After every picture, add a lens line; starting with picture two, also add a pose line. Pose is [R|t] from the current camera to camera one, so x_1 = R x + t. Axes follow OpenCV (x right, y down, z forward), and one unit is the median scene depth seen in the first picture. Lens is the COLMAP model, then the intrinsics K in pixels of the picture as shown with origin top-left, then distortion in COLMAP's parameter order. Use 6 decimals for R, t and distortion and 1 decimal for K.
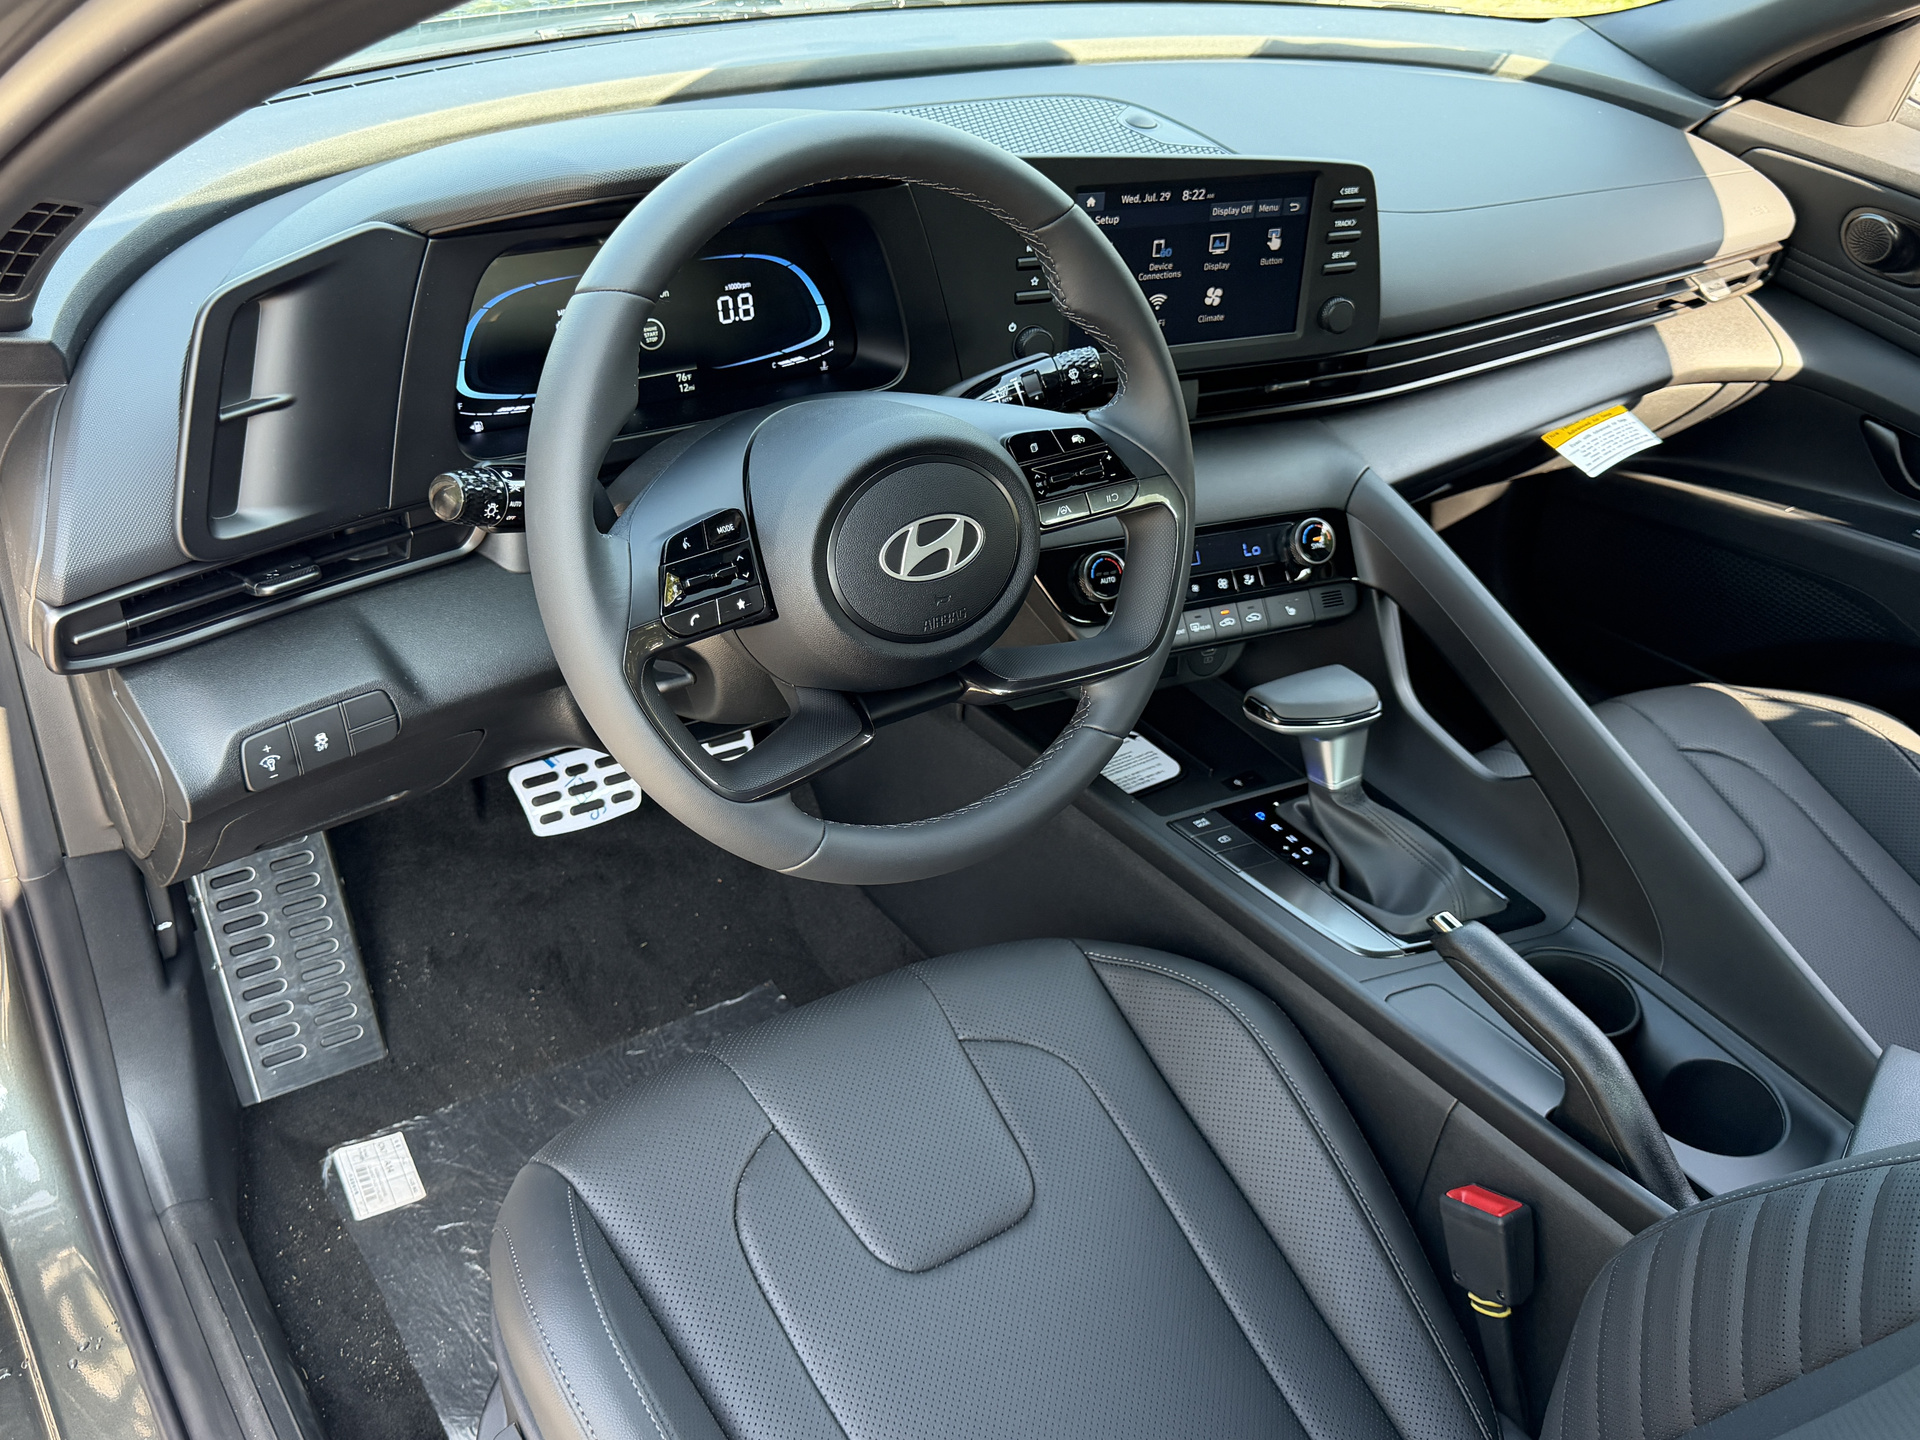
lens RADIAL K [[1725.2, 0, 944.3], [0, 1725.2, 752.1], [0, 0, 1]] dist [0.115575, -0.148176]
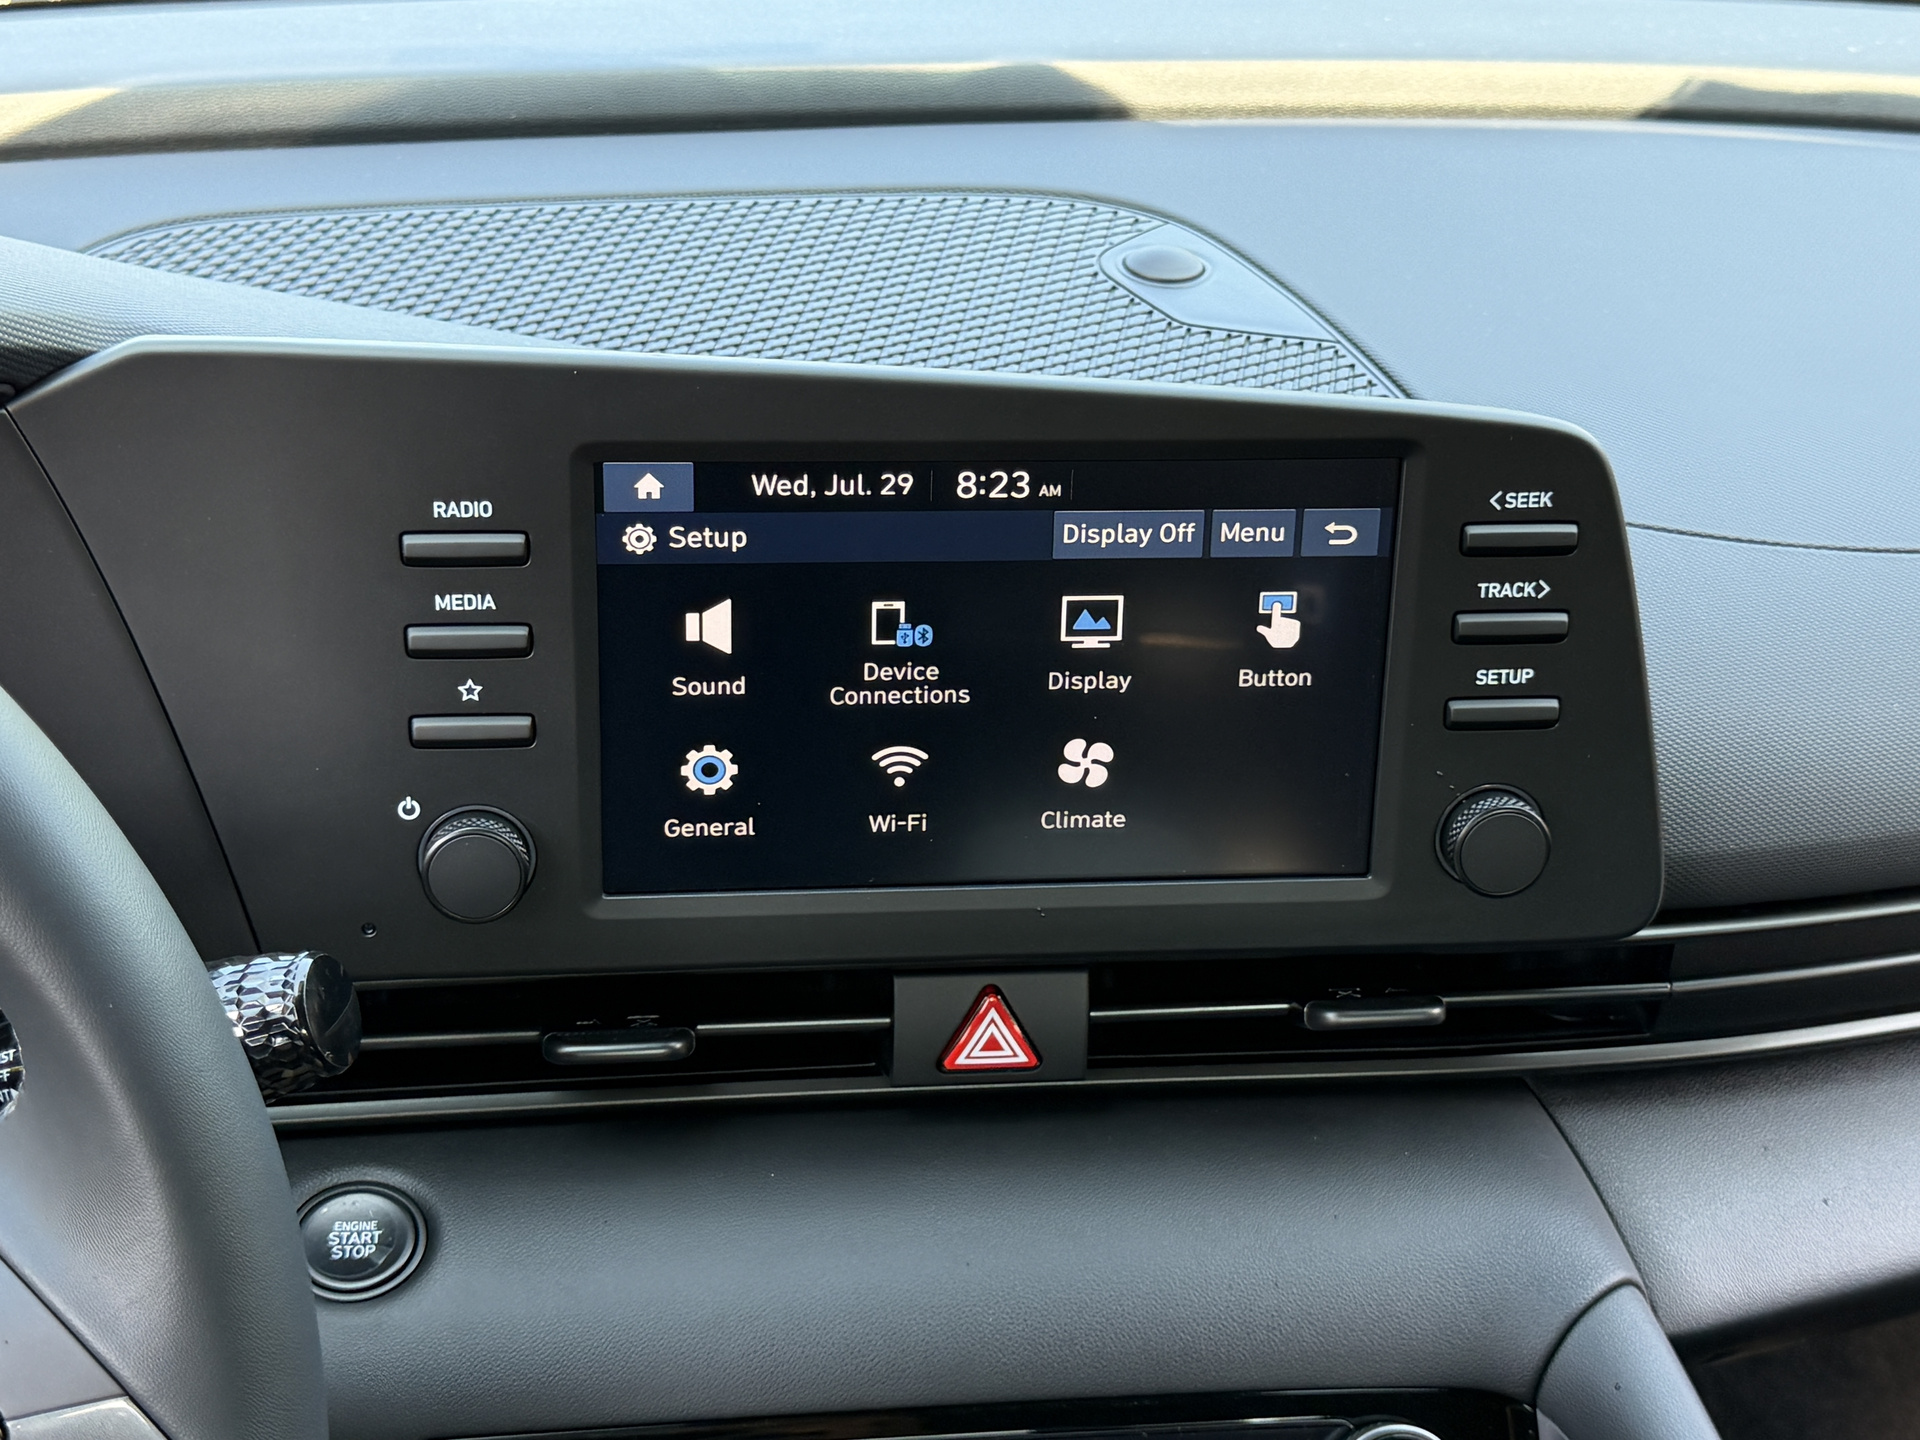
lens RADIAL K [[2755.3, 0, 963.2], [0, 2755.3, 718.9], [0, 0, 1]] dist [0.119501, 0.000000]
pose [[0.950019, 0.097719, -0.296504, 0.283517], [-0.142828, 0.980571, -0.134463, -0.187436], [0.277603, 0.170092, 0.945518, 0.461625]]
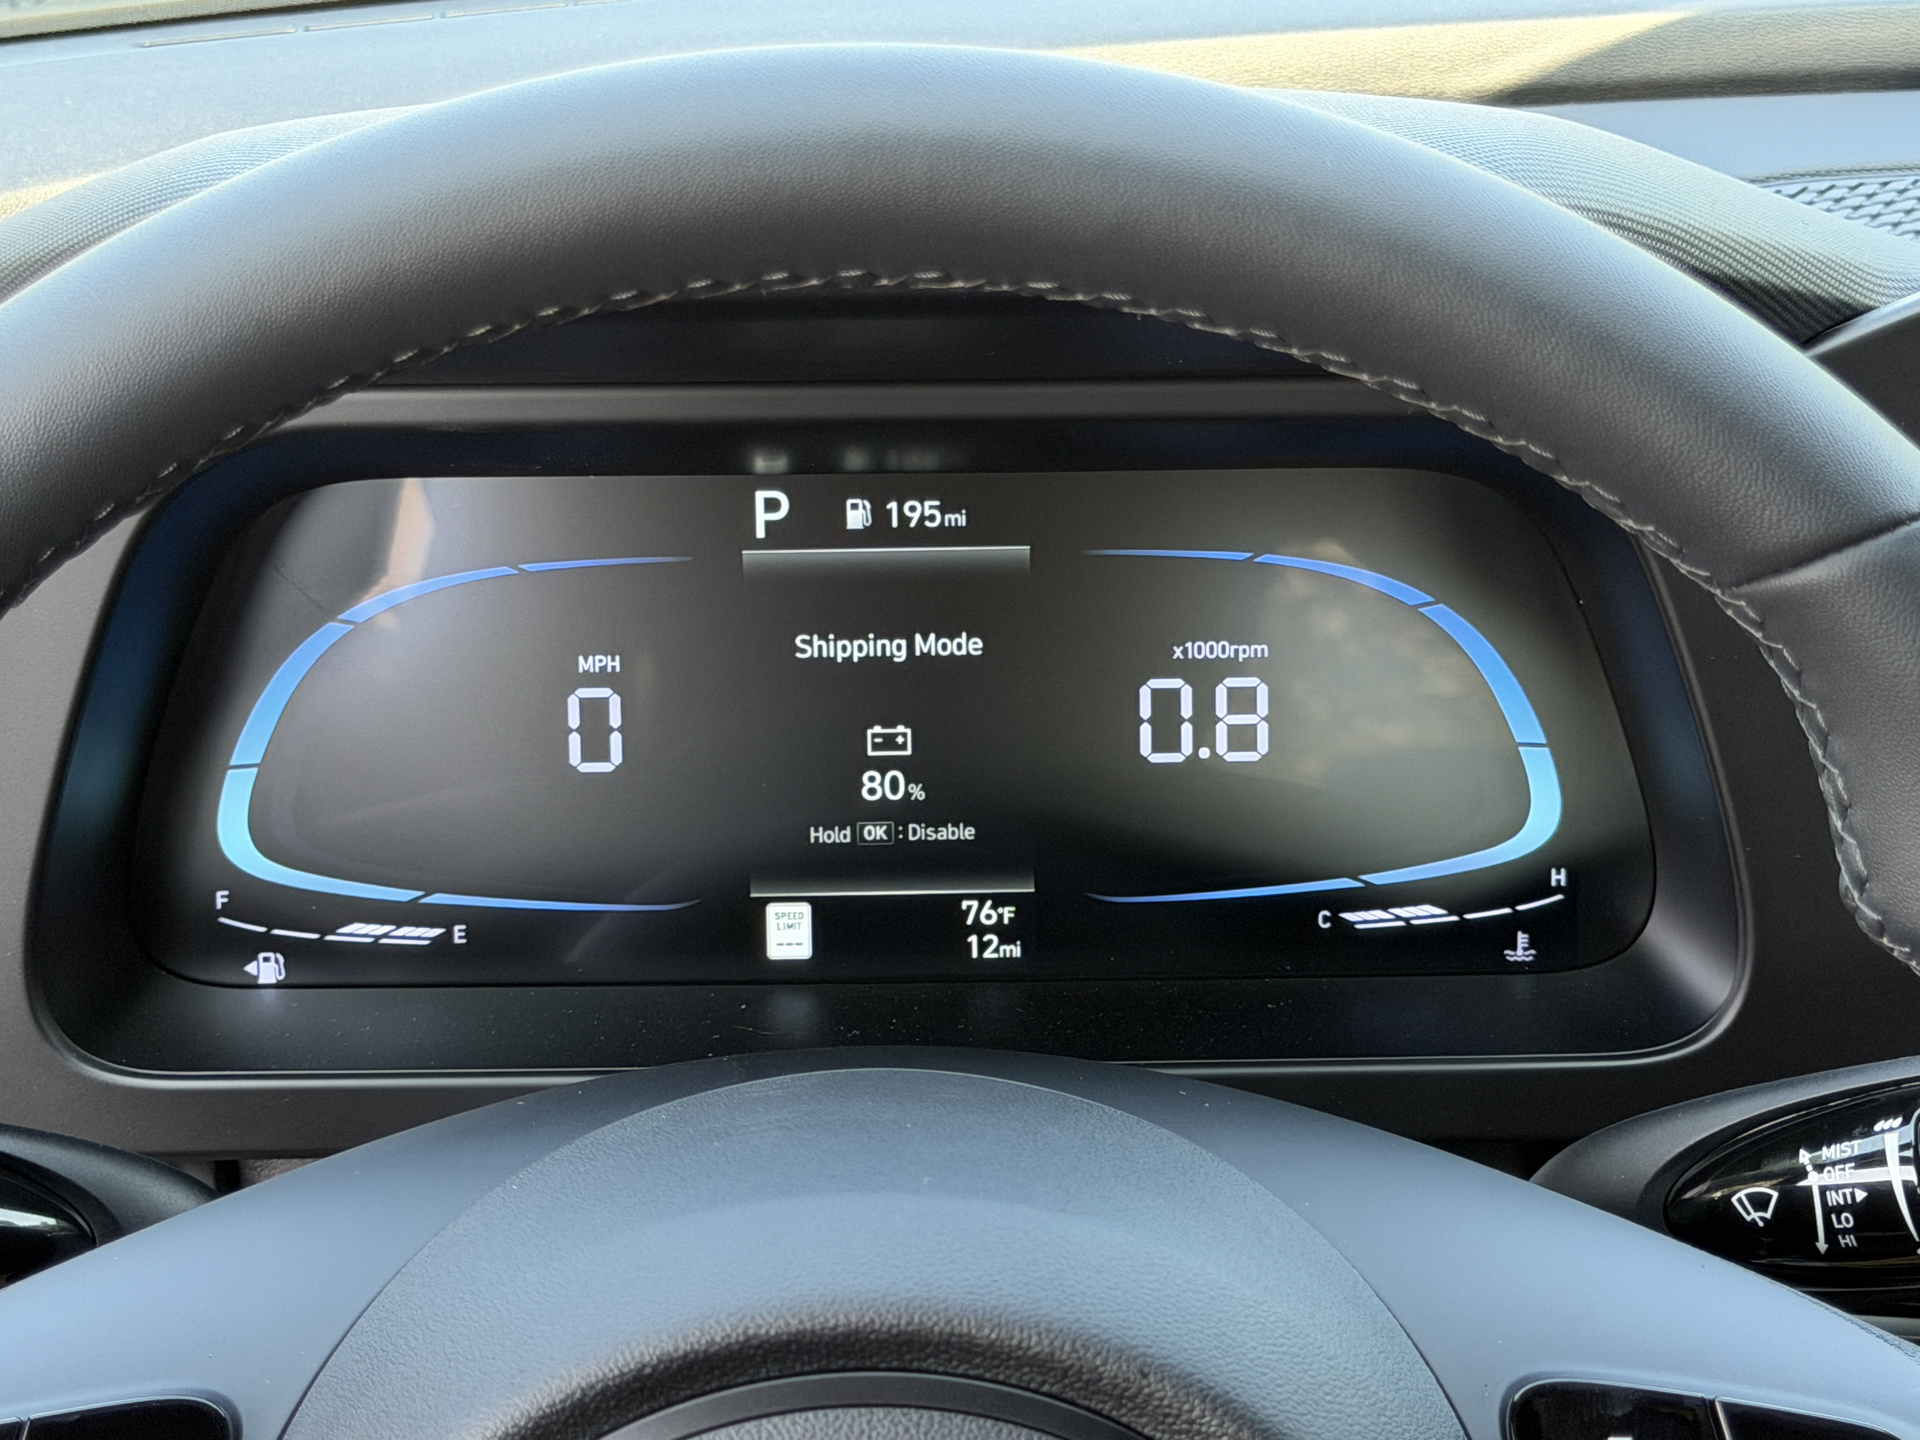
lens RADIAL K [[4127.7, 0, 959.2], [0, 4127.7, 720.6], [0, 0, 1]] dist [0.121138, 0.000000]
pose [[0.827310, 0.130641, -0.546343, 0.205817], [-0.253356, 0.954821, -0.155333, -0.118307], [0.501367, 0.266928, 0.823031, 0.348195]]
